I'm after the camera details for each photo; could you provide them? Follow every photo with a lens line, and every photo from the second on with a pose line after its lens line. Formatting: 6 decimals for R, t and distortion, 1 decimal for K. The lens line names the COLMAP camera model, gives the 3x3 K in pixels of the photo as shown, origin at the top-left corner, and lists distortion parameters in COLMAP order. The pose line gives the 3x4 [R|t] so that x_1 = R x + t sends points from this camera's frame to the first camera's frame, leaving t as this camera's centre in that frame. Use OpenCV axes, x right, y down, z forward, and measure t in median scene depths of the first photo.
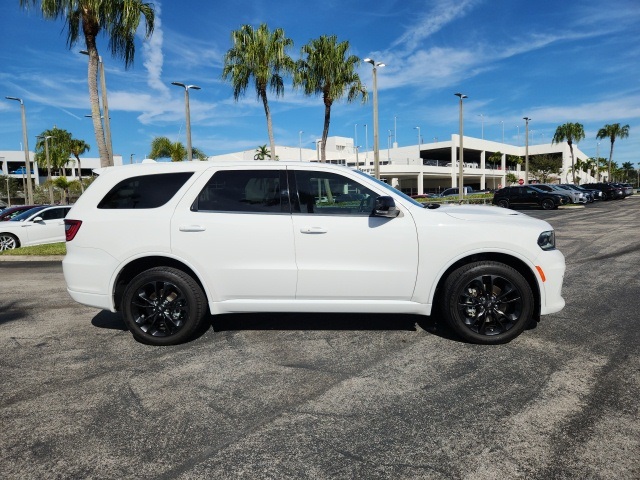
lens RADIAL K [[430.2, 0, 320.0], [0, 430.2, 240.0], [0, 0, 1]] dist [0.064296, -0.053790]
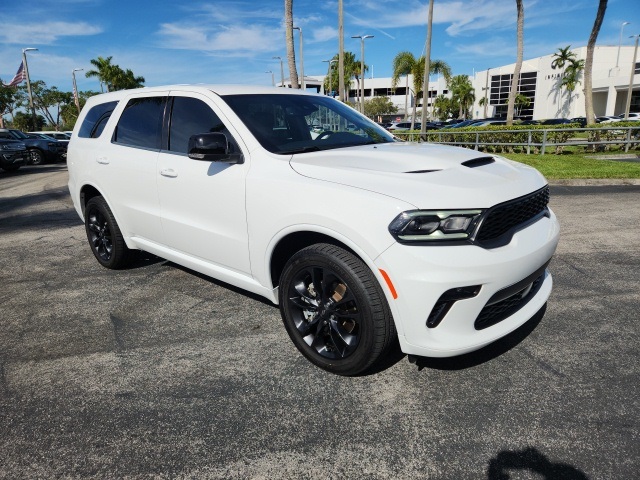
lens RADIAL K [[430.2, 0, 320.0], [0, 430.2, 240.0], [0, 0, 1]] dist [0.064296, -0.053790]
pose [[0.788578, 0.168853, -0.591298, 0.730463], [-0.058525, 0.977806, 0.201174, -0.080484], [0.612144, -0.124036, 0.780958, 0.508001]]
